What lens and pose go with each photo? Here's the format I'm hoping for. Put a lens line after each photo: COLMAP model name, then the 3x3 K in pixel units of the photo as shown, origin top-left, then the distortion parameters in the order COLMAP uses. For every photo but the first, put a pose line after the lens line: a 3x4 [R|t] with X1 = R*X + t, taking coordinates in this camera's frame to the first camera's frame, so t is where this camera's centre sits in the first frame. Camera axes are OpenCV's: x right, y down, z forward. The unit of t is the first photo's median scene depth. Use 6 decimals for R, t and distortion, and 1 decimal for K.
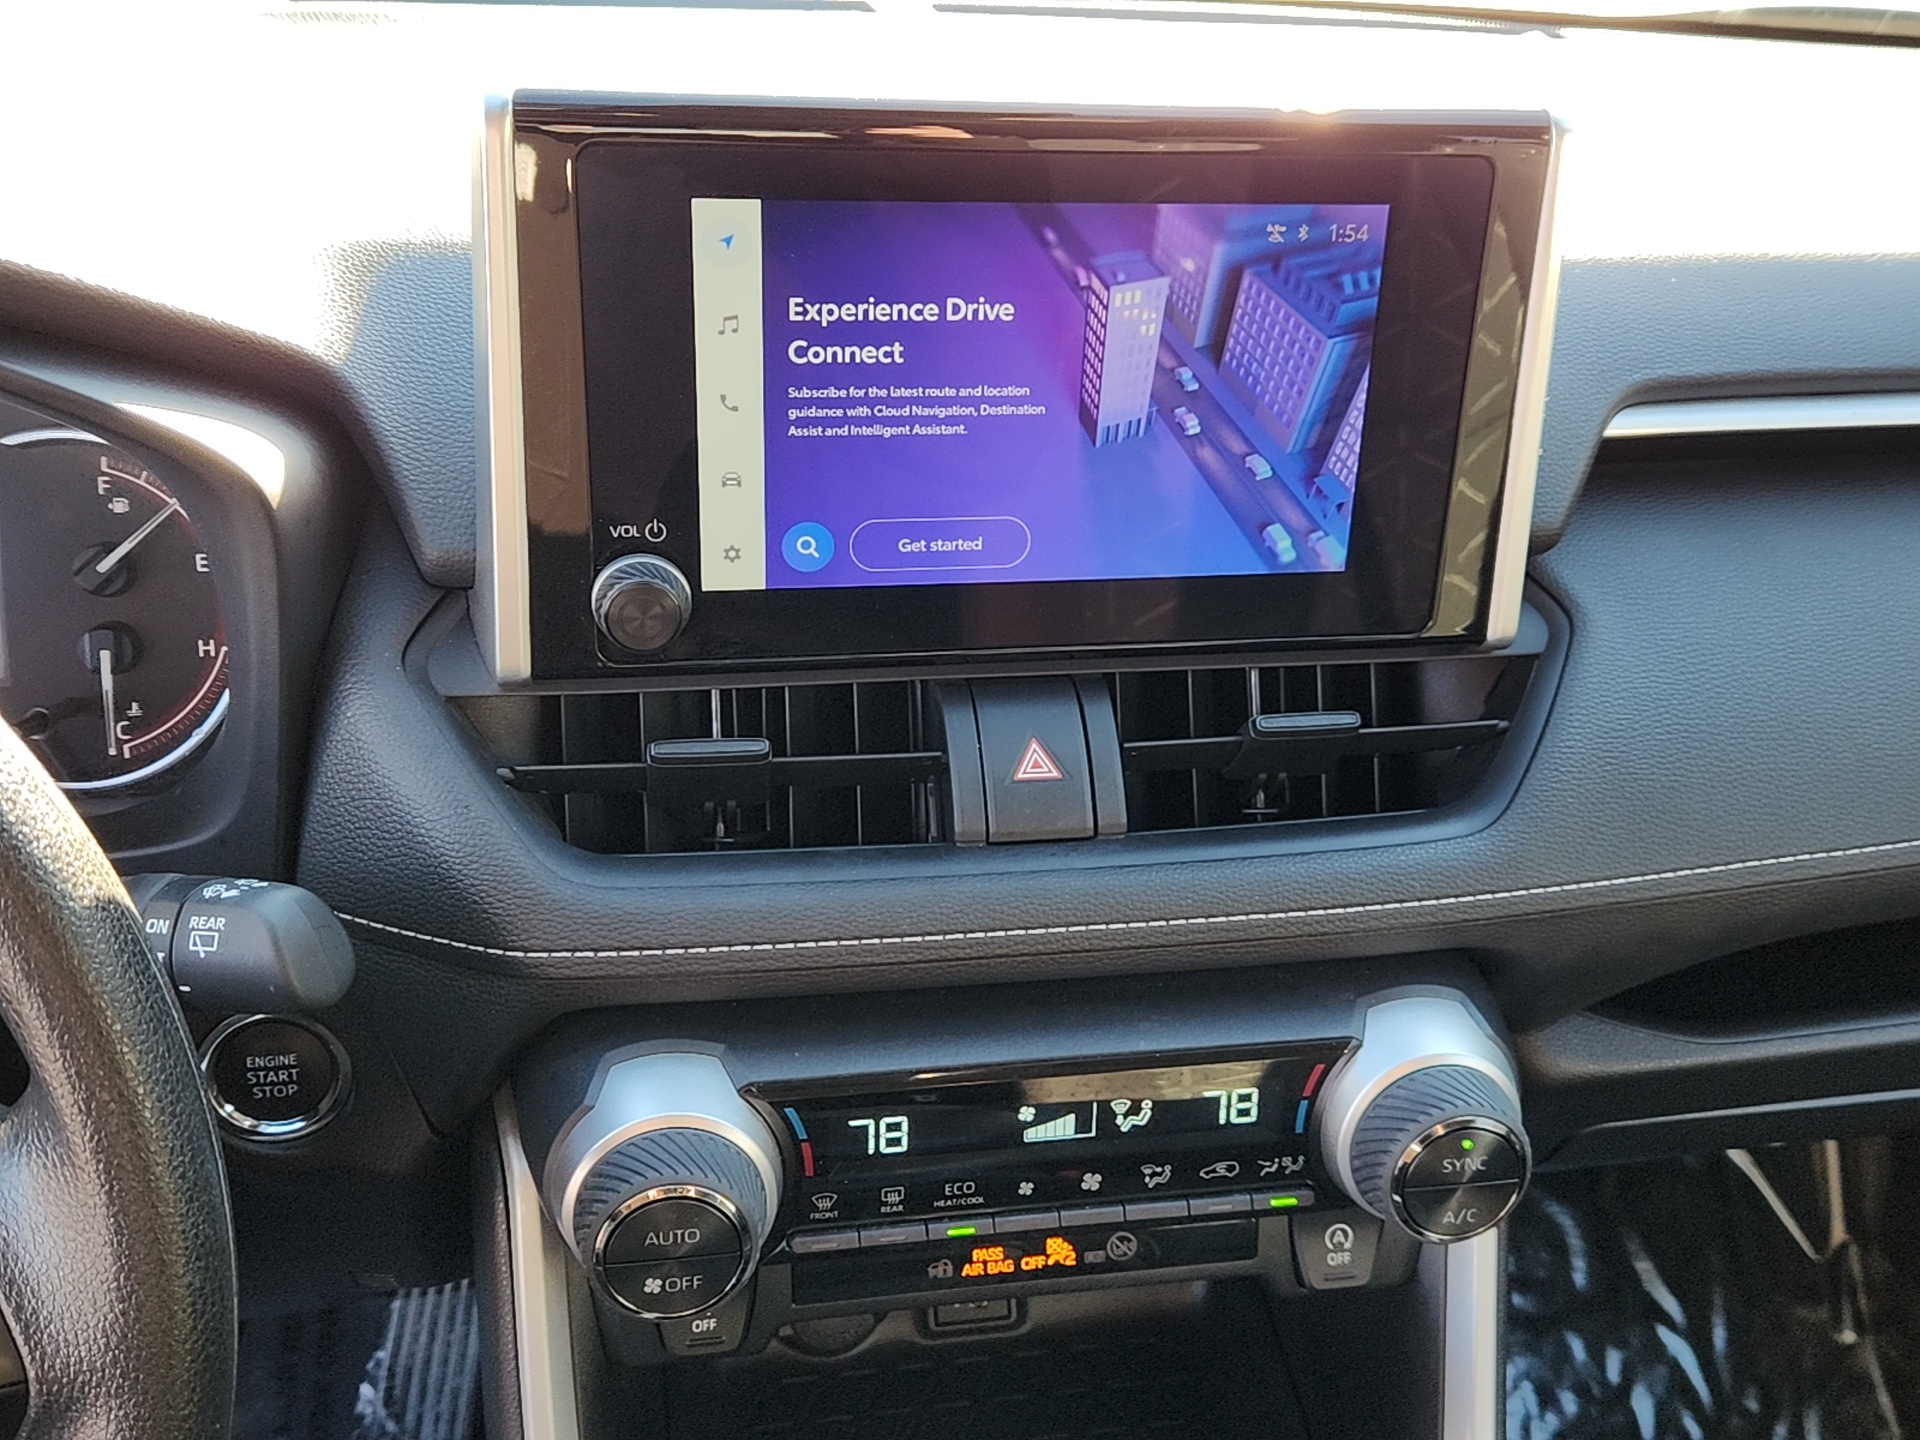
lens RADIAL K [[1977.8, 0, 979.5], [0, 1977.8, 689.3], [0, 0, 1]] dist [0.061665, 0.000000]
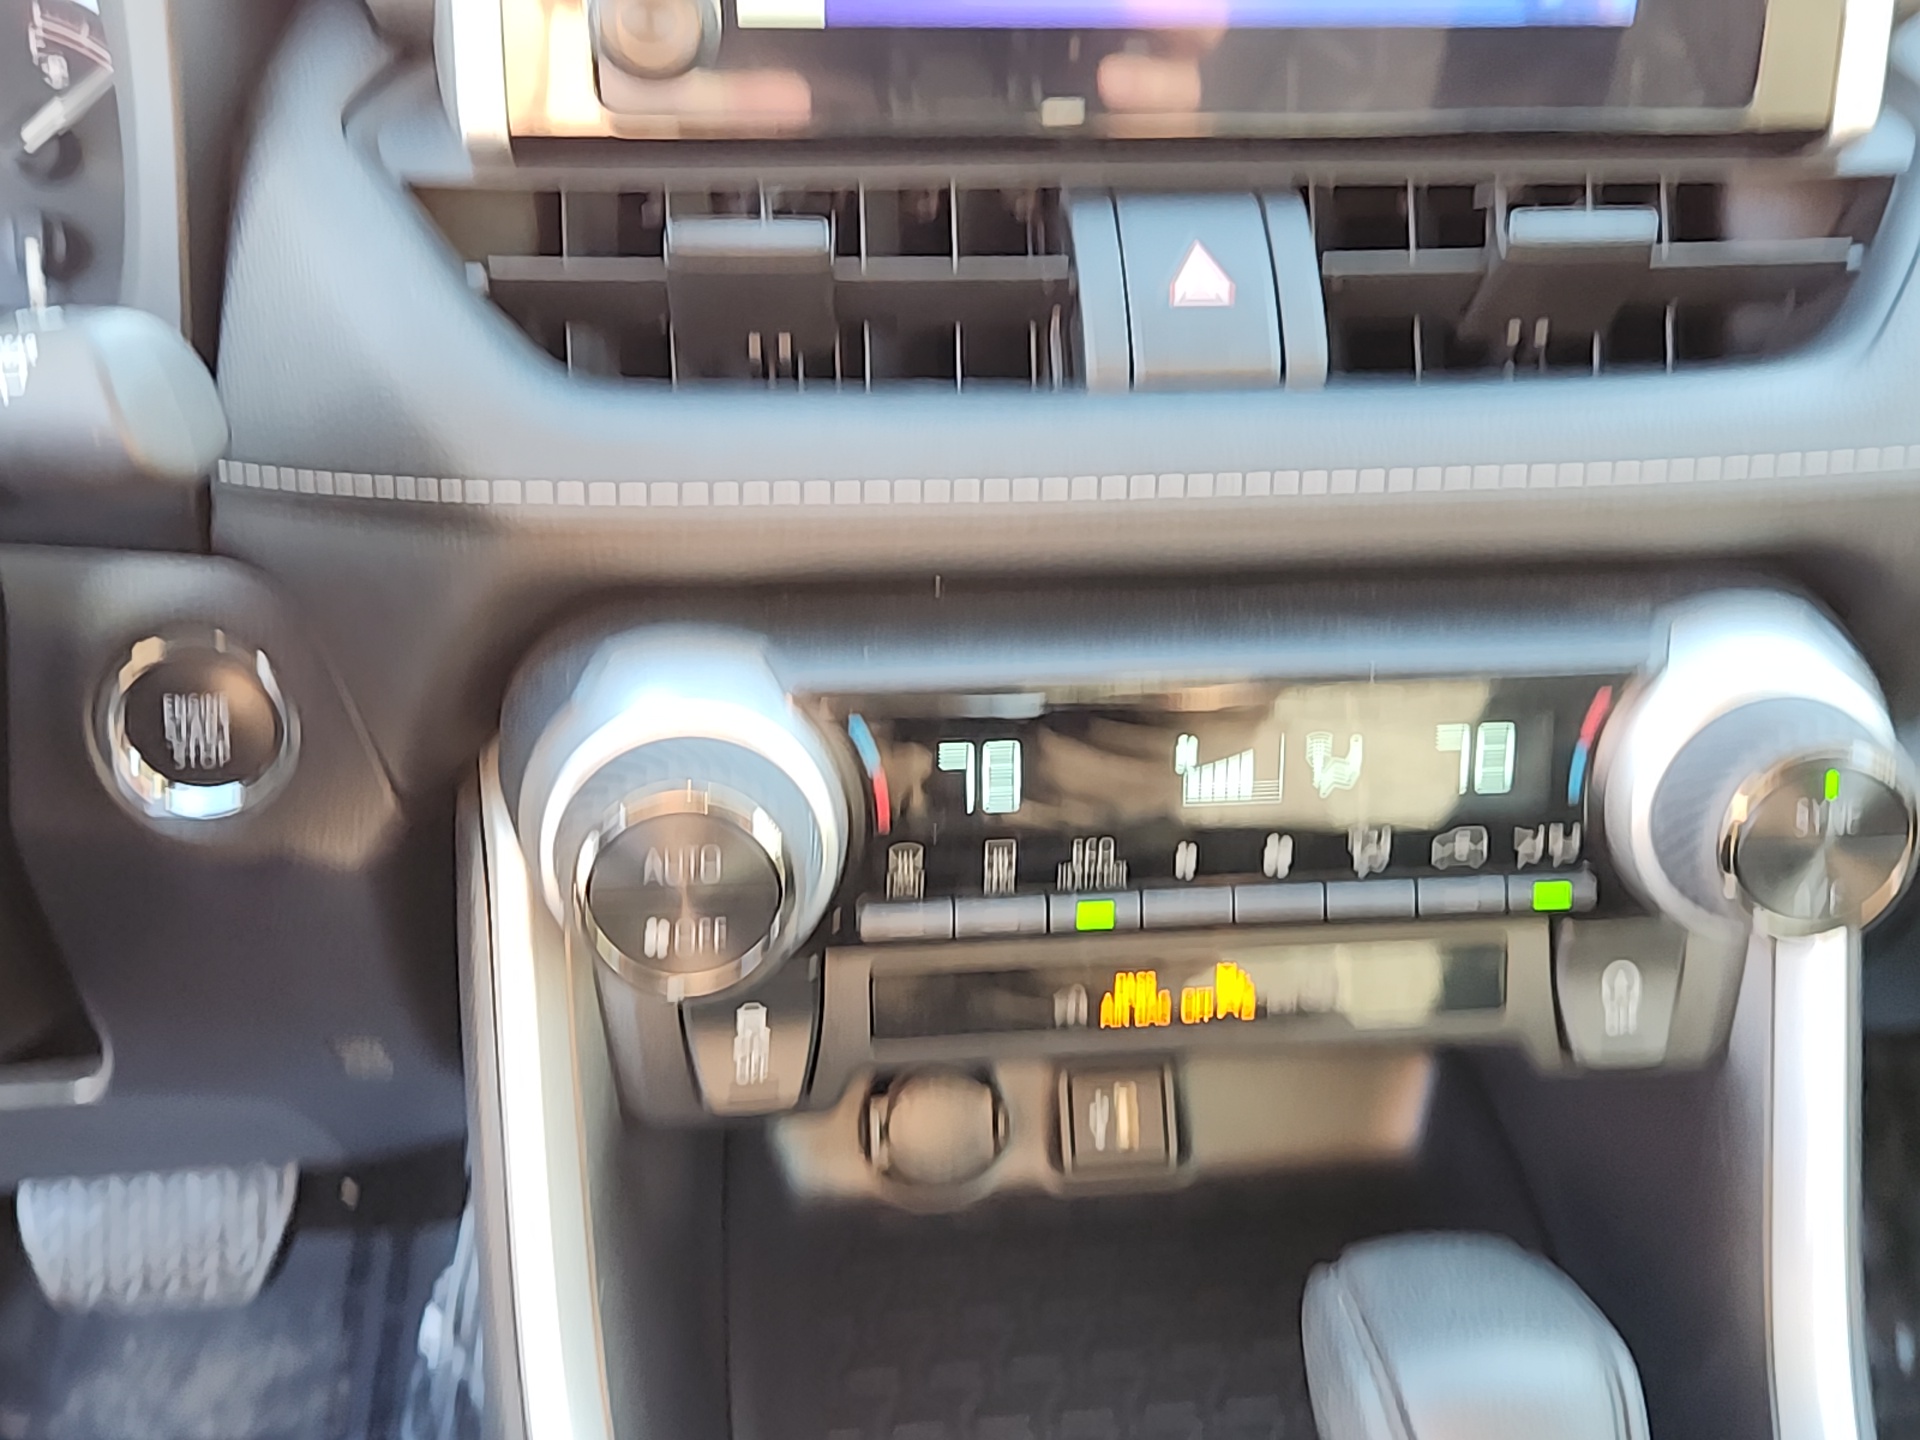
lens RADIAL K [[1977.8, 0, 980.8], [0, 1977.8, 659.9], [0, 0, 1]] dist [0.061665, 0.000000]
pose [[0.996488, -0.002288, -0.083701, 0.009191], [-0.002148, 0.998599, -0.052876, 0.214191], [0.083704, 0.052870, 0.995087, 0.271851]]
